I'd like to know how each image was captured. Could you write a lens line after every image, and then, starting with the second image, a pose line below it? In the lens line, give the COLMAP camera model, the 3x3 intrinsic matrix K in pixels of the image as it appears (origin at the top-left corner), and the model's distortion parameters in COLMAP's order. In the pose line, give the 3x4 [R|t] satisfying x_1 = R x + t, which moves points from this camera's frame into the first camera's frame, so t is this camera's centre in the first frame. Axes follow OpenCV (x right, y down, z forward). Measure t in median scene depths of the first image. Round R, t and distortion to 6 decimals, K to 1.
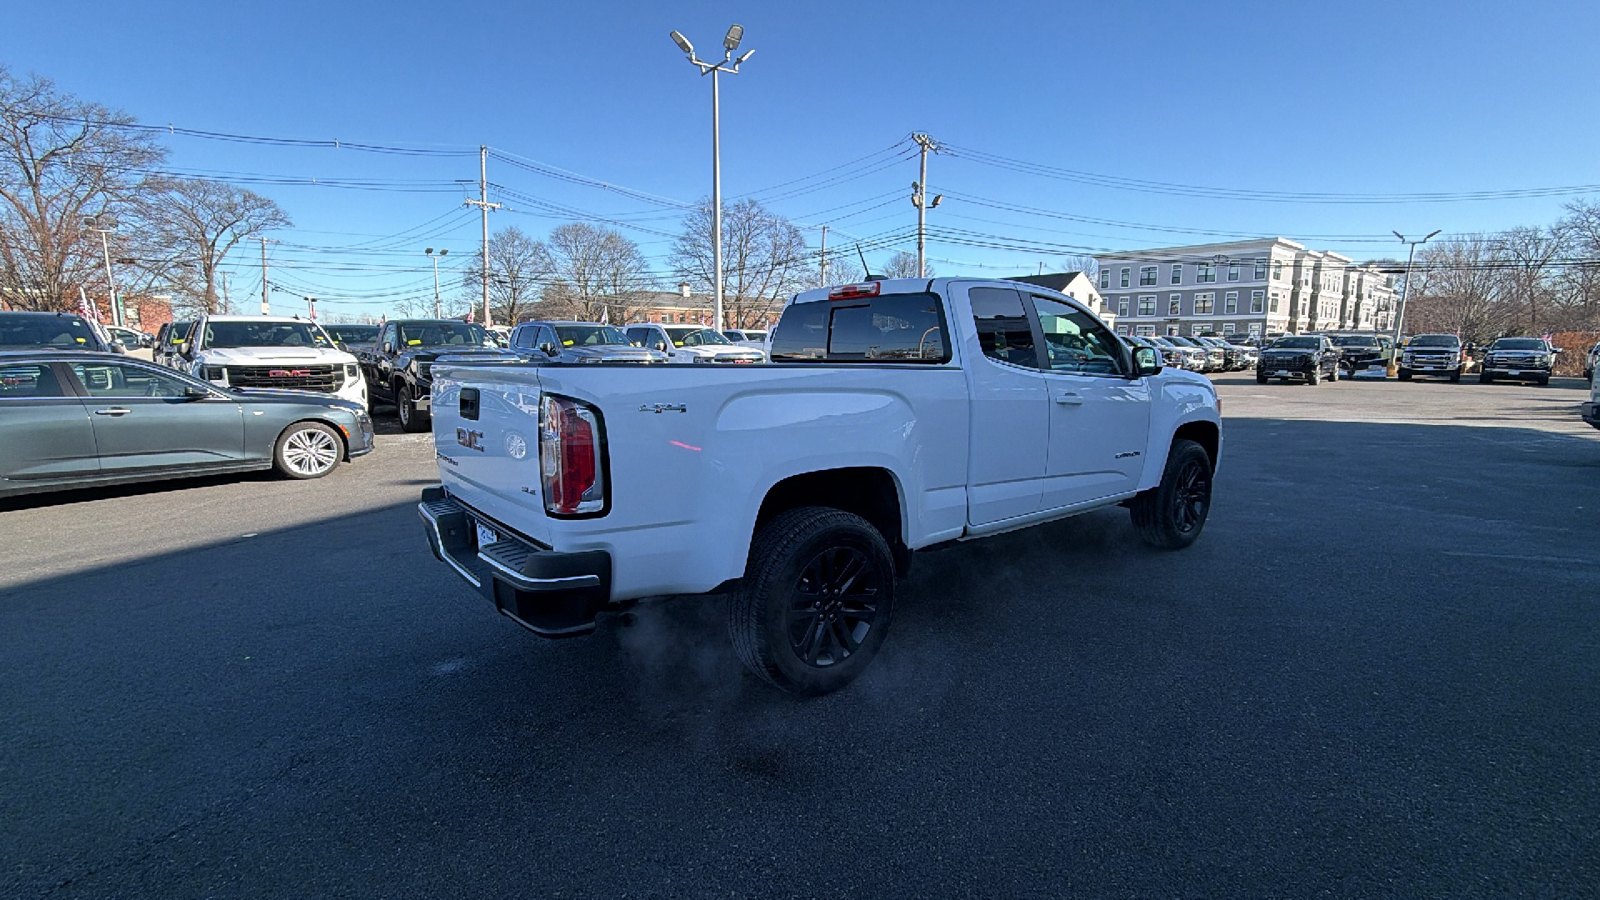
lens RADIAL K [[728.2, 0, 801.0], [0, 728.2, 444.5], [0, 0, 1]] dist [0.001330, -0.001193]
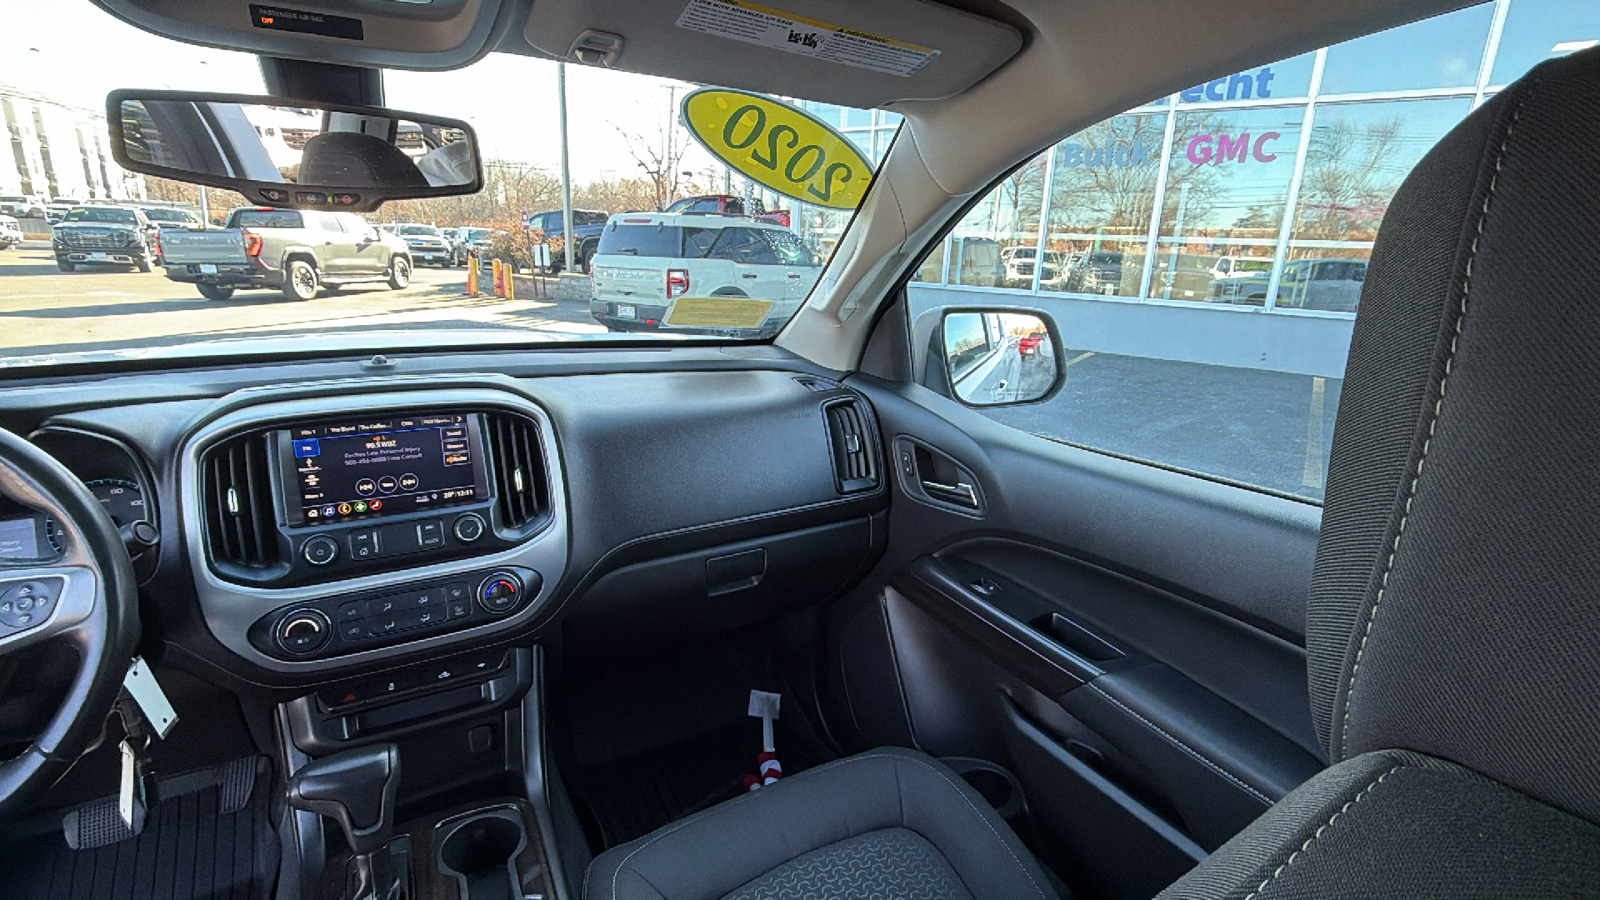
lens RADIAL K [[728.2, 0, 797.4], [0, 728.2, 456.6], [0, 0, 1]] dist [0.001330, -0.001193]
pose [[0.179157, -0.267562, 0.946738, 0.010319], [0.093120, 0.962599, 0.254423, -0.009806], [-0.979404, 0.042579, 0.197372, 0.064160]]
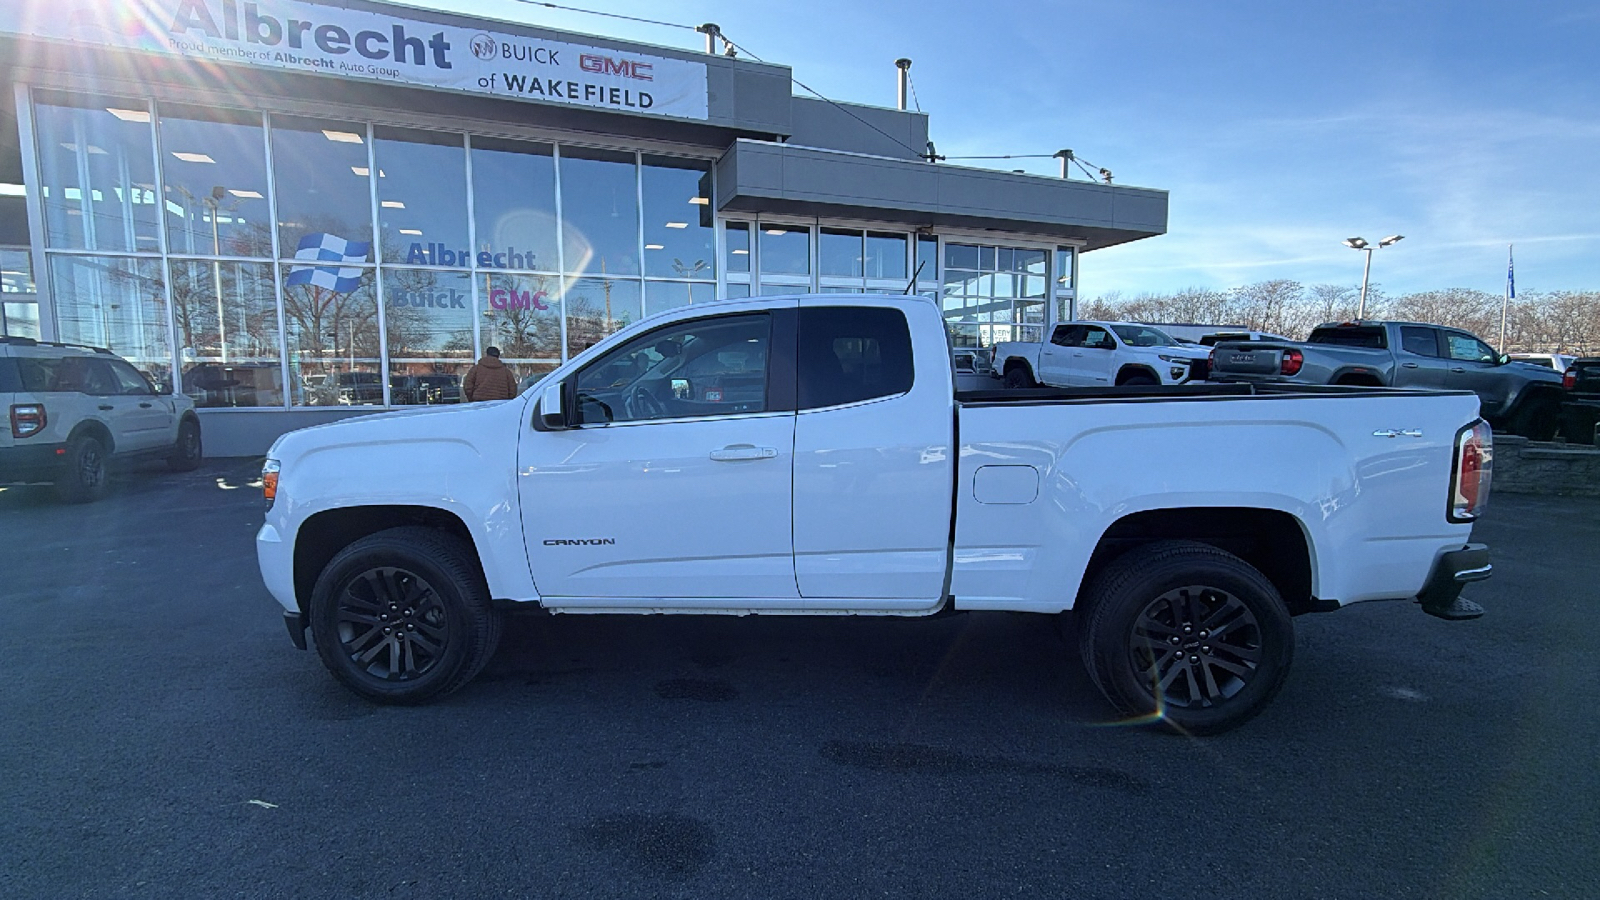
lens RADIAL K [[728.2, 0, 803.6], [0, 728.2, 450.1], [0, 0, 1]] dist [0.001330, -0.001193]
pose [[-0.724151, -0.063304, 0.686730, -0.026226], [0.097208, 0.976467, 0.192518, -0.013664], [-0.682756, 0.206167, -0.700956, 0.103622]]
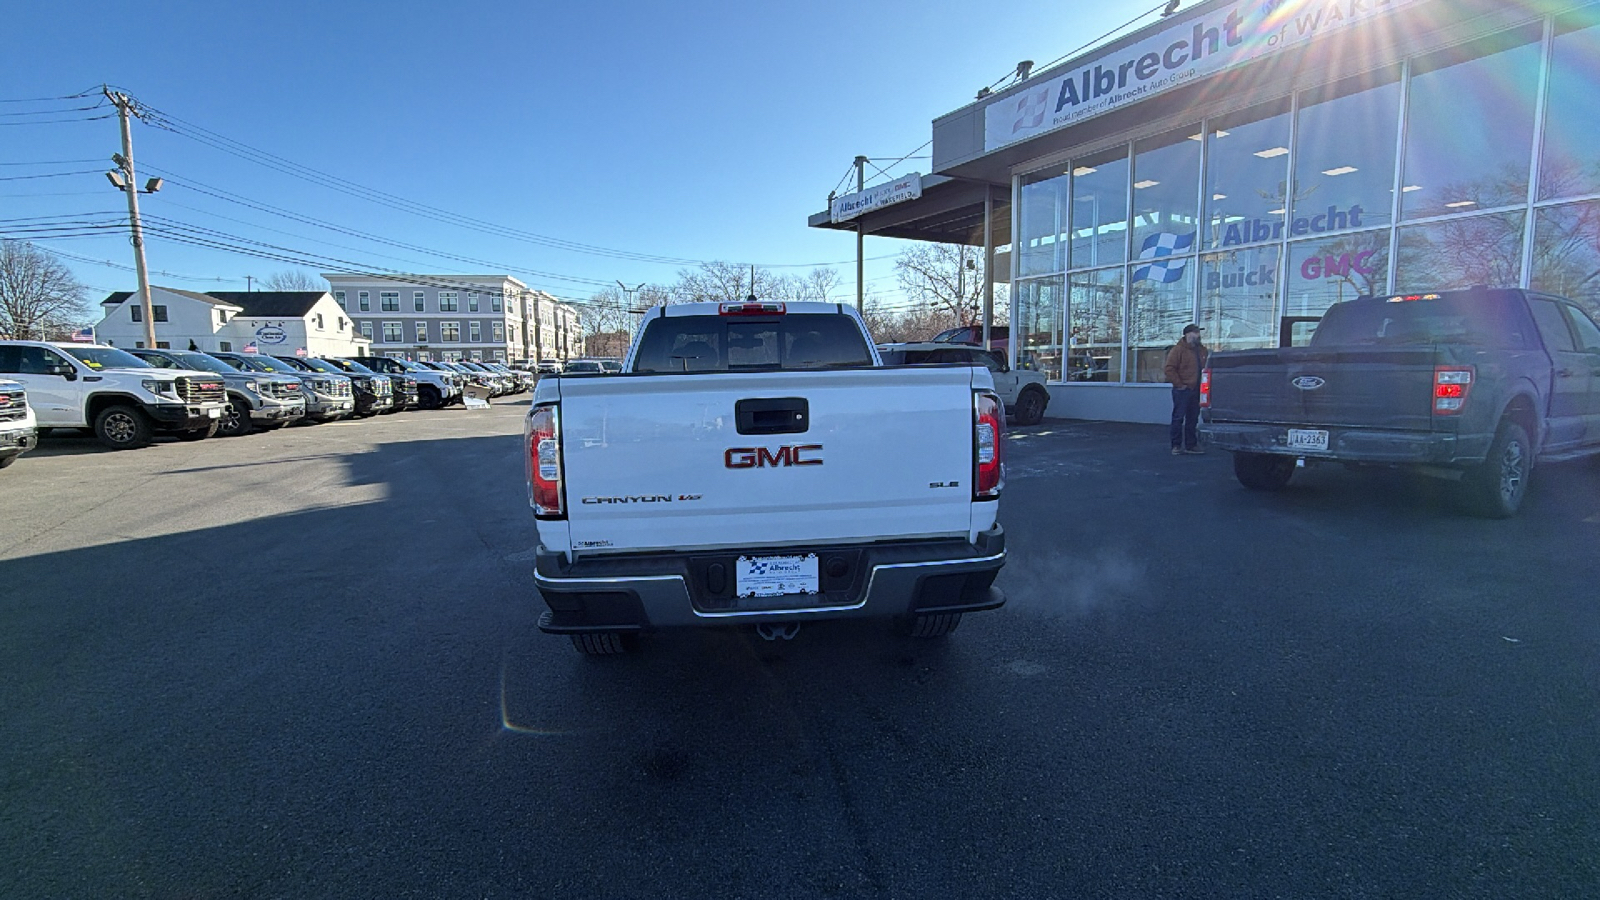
lens RADIAL K [[728.2, 0, 798.7], [0, 728.2, 450.0], [0, 0, 1]] dist [0.001330, -0.001193]
pose [[0.559771, -0.099540, 0.822647, -0.047697], [0.123958, 0.991647, 0.035642, -0.001766], [-0.819324, 0.082022, 0.567434, 0.019968]]
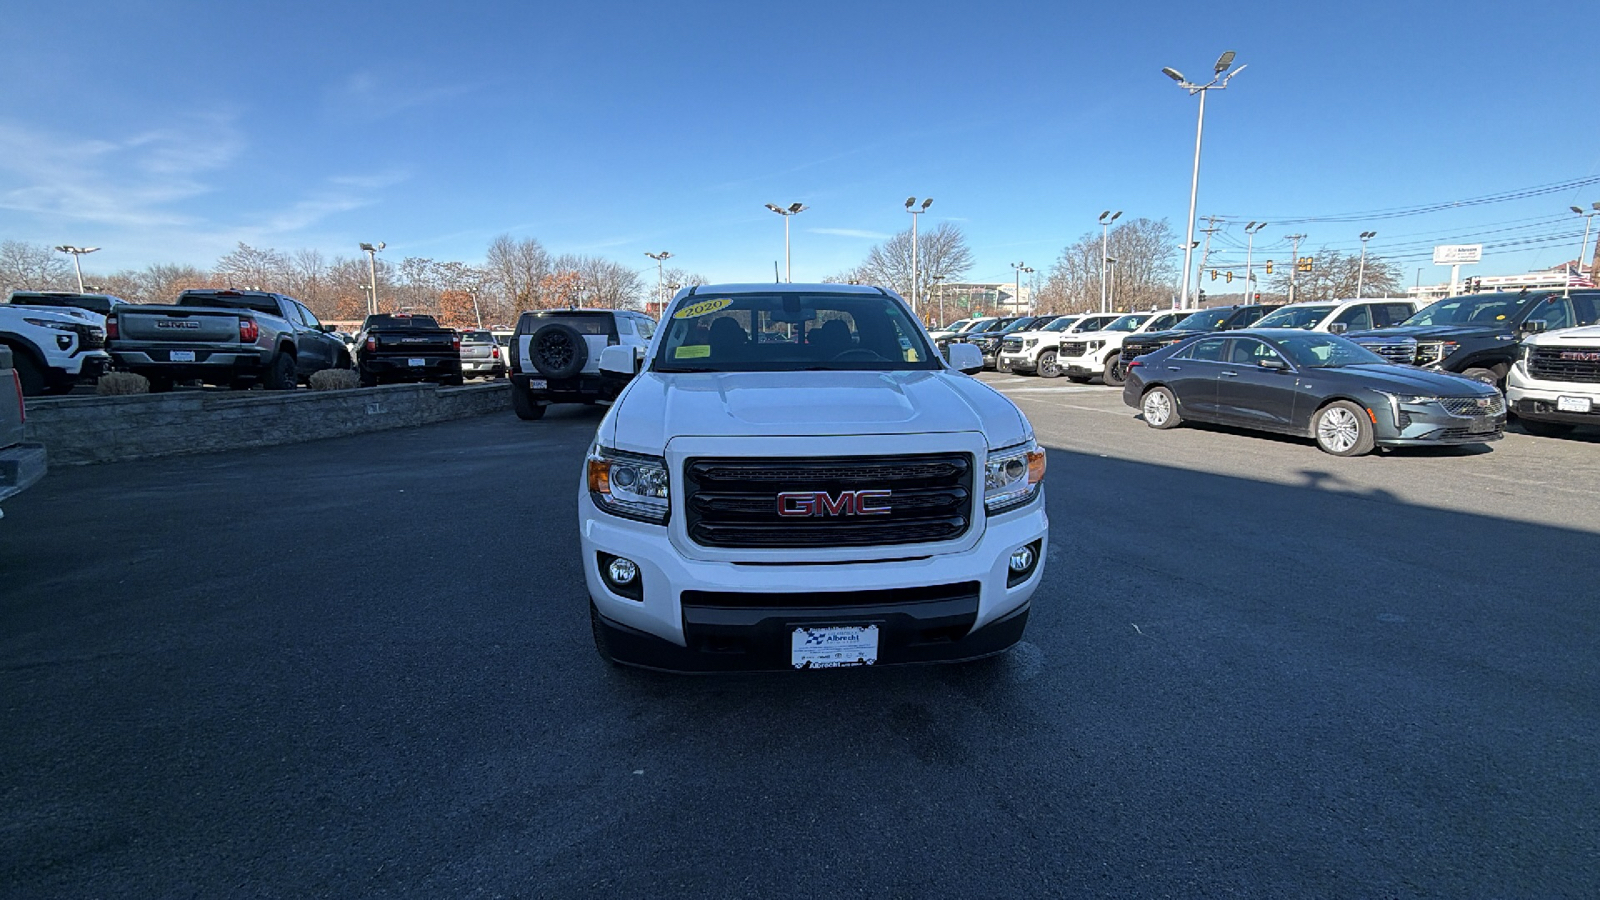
lens RADIAL K [[728.2, 0, 793.7], [0, 728.2, 444.4], [0, 0, 1]] dist [0.001330, -0.001193]
pose [[-0.567048, 0.137661, -0.812100, 0.069238], [-0.094572, 0.968534, 0.230213, -0.015317], [0.818238, 0.207343, -0.536186, 0.105721]]
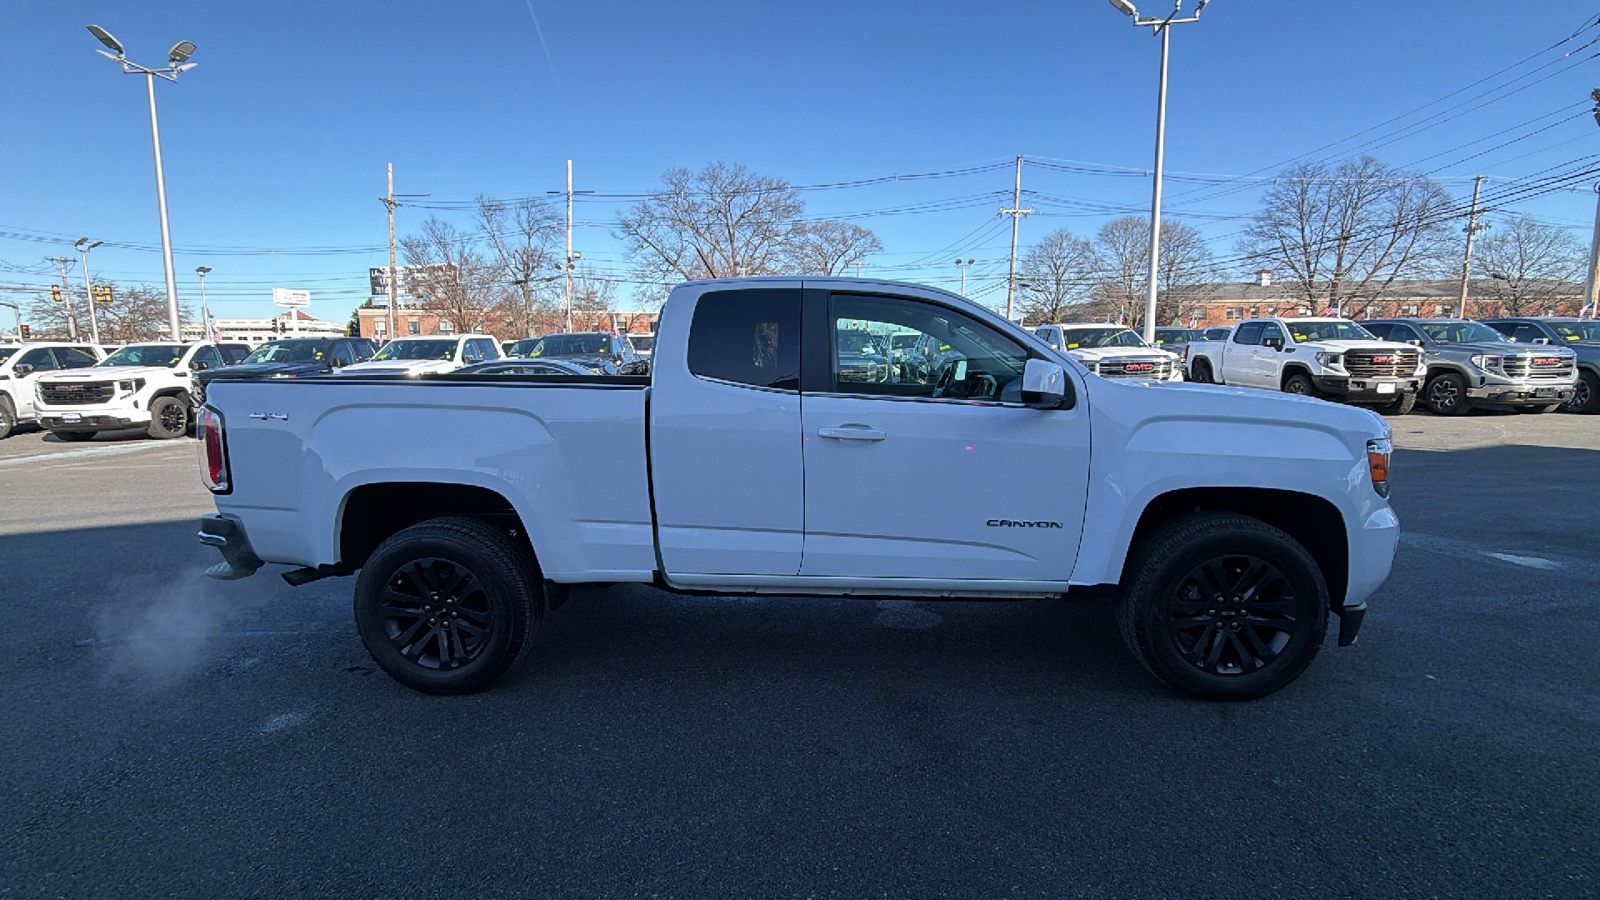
lens RADIAL K [[728.2, 0, 801.5], [0, 728.2, 445.2], [0, 0, 1]] dist [0.001330, -0.001193]
pose [[0.734881, 0.079045, -0.673574, 0.048262], [-0.078467, 0.996425, 0.031323, -0.004046], [0.673641, 0.029835, 0.738456, 0.024732]]
